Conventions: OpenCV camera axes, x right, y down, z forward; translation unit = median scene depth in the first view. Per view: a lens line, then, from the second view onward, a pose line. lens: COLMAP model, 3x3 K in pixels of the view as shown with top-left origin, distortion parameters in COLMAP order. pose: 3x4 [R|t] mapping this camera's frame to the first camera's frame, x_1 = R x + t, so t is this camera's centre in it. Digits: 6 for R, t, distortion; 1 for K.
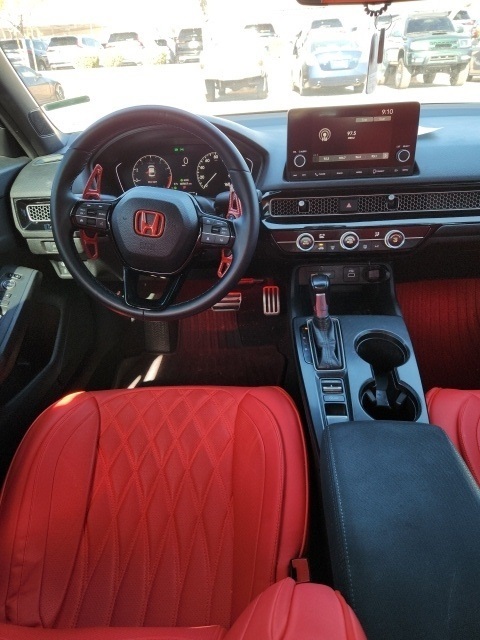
lens RADIAL K [[440.2, 0, 238.7], [0, 440.2, 318.8], [0, 0, 1]] dist [0.012472, -0.005834]
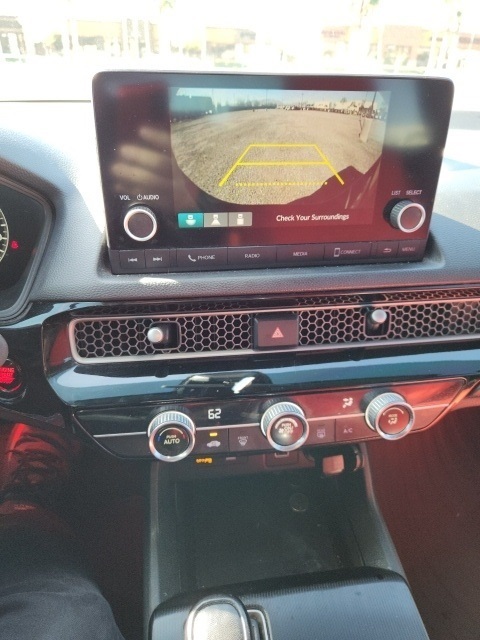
lens RADIAL K [[440.2, 0, 240.3], [0, 440.2, 320.7], [0, 0, 1]] dist [0.012472, -0.005834]
pose [[0.974211, -0.037241, 0.222544, 0.129504], [0.042688, 0.998894, -0.019715, -0.261198], [-0.221563, 0.028706, 0.974723, 0.620461]]
